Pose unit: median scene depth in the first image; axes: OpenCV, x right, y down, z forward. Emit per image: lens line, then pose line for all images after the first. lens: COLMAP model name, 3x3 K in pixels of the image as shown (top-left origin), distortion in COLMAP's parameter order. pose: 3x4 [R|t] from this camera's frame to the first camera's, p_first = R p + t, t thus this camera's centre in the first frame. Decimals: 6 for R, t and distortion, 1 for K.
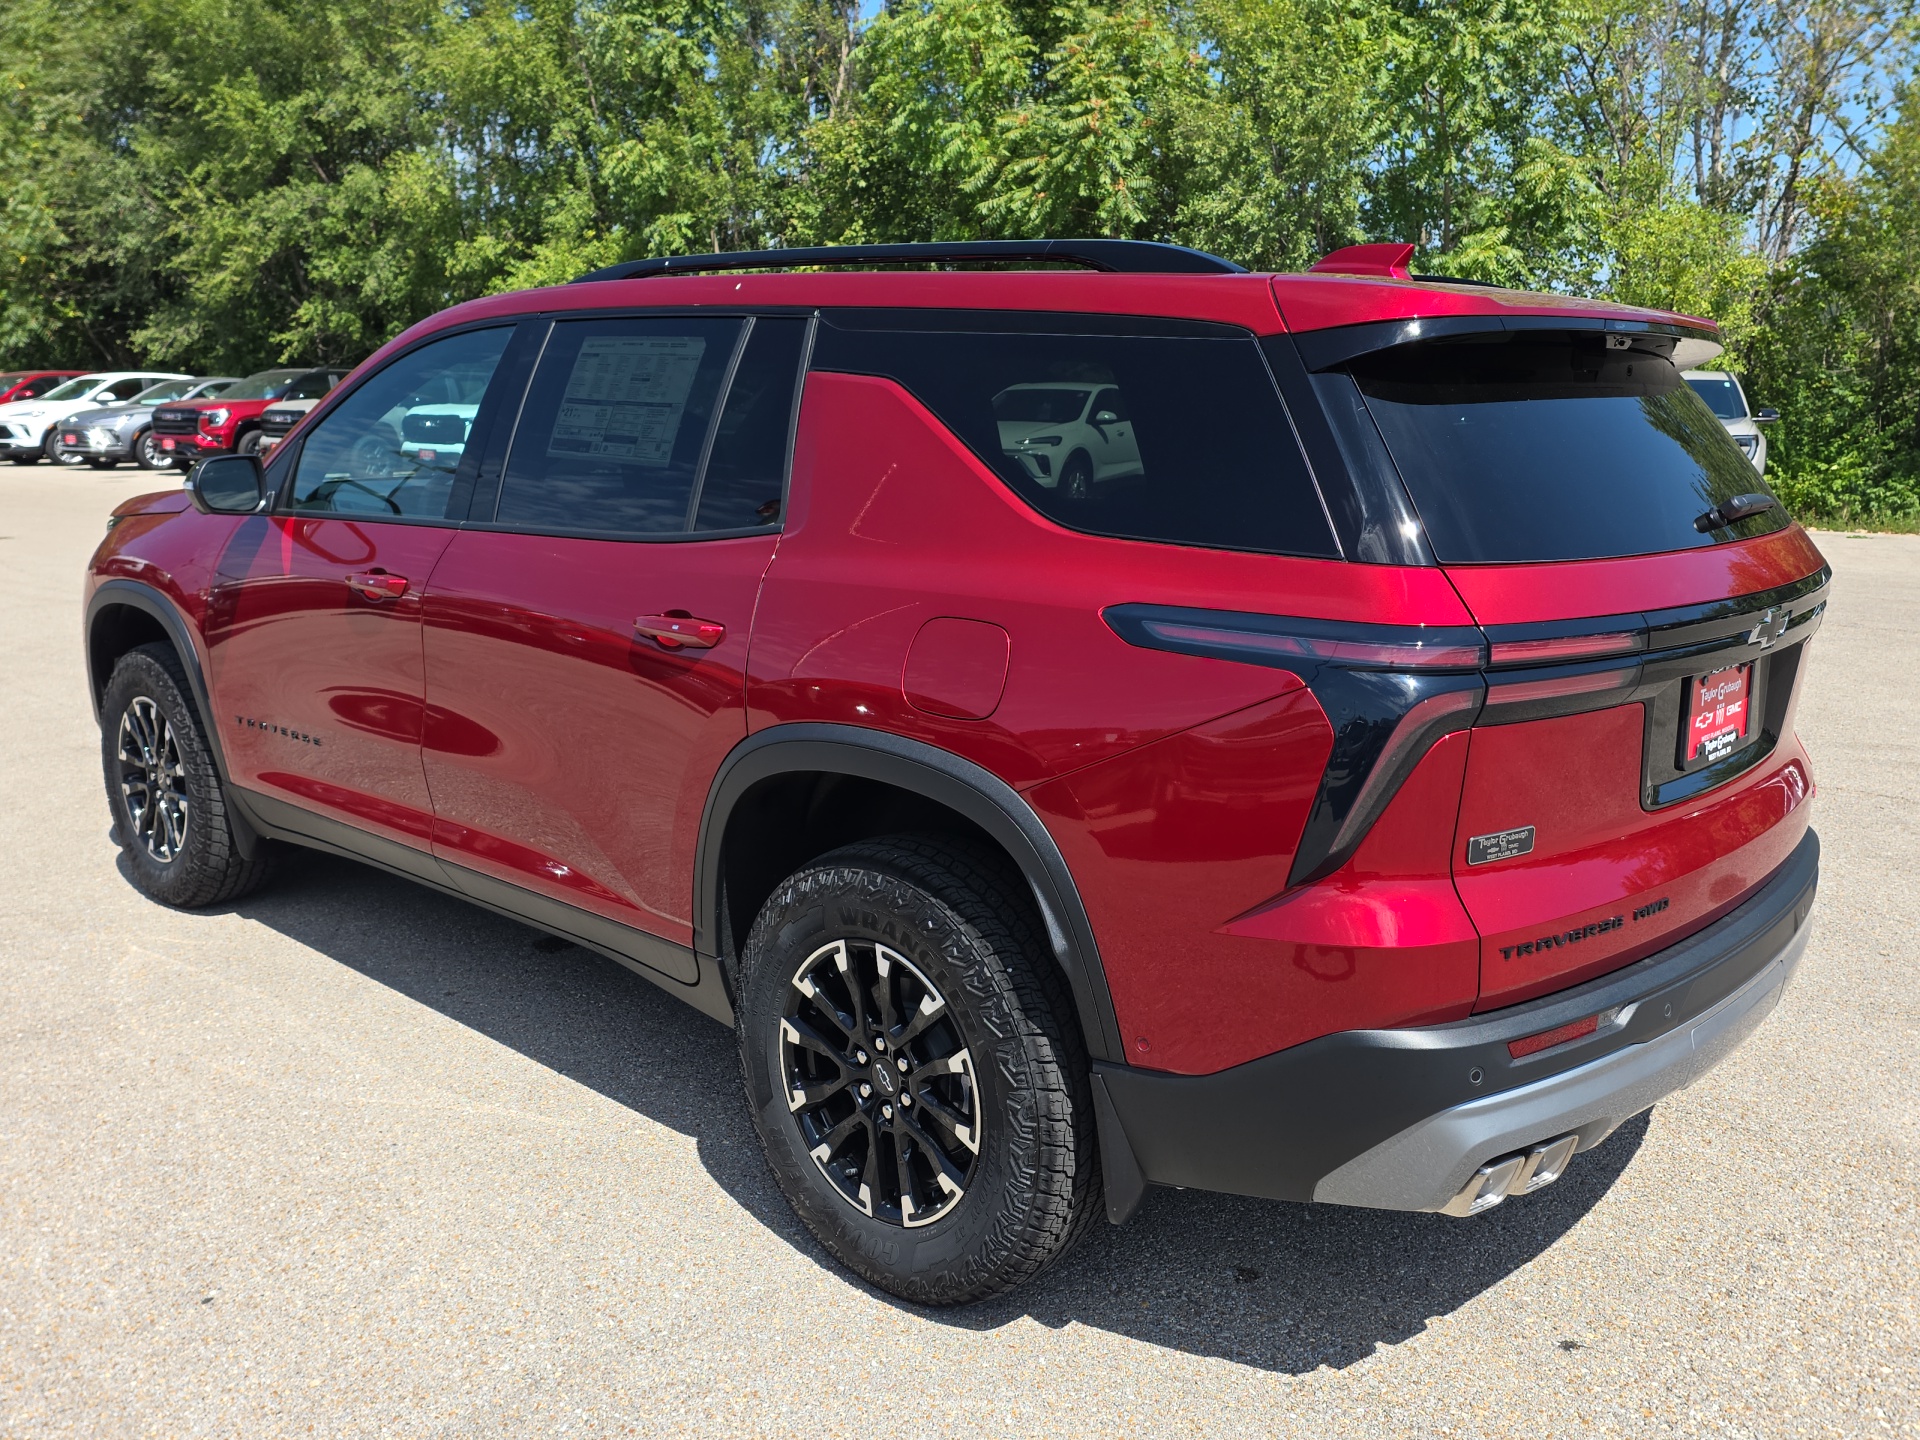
lens RADIAL K [[1596.3, 0, 1019.9], [0, 1596.3, 733.9], [0, 0, 1]] dist [0.087165, -0.101365]
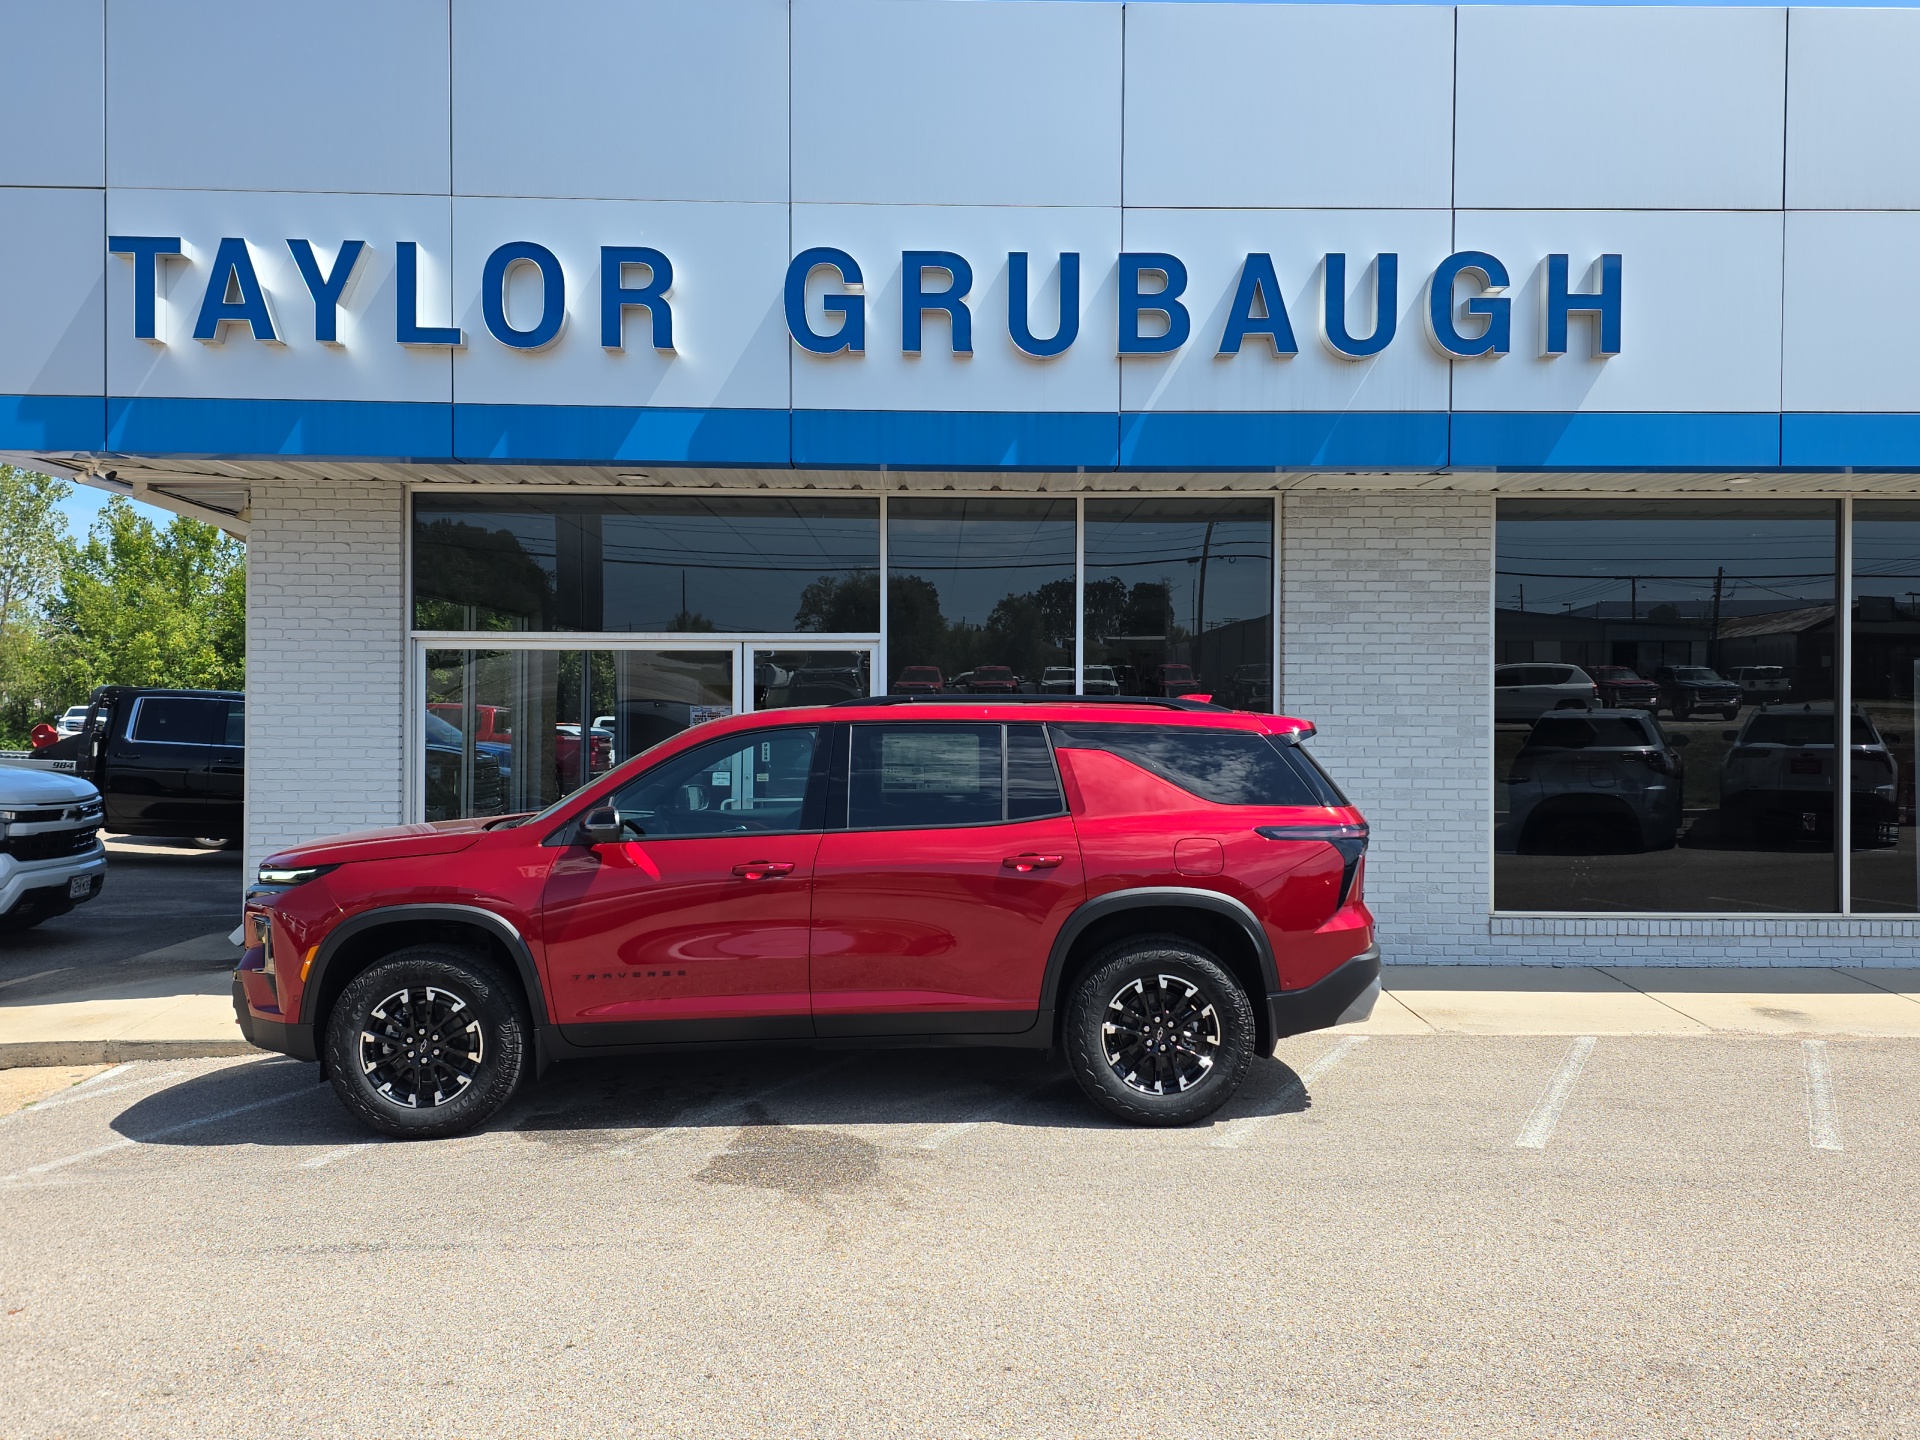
lens RADIAL K [[1596.3, 0, 966.9], [0, 1596.3, 683.1], [0, 0, 1]] dist [0.087165, -0.101365]
pose [[0.730276, -0.009550, 0.683085, -0.271323], [0.158561, 0.974966, -0.155884, 0.004031], [-0.664496, 0.222149, 0.713508, -0.091698]]
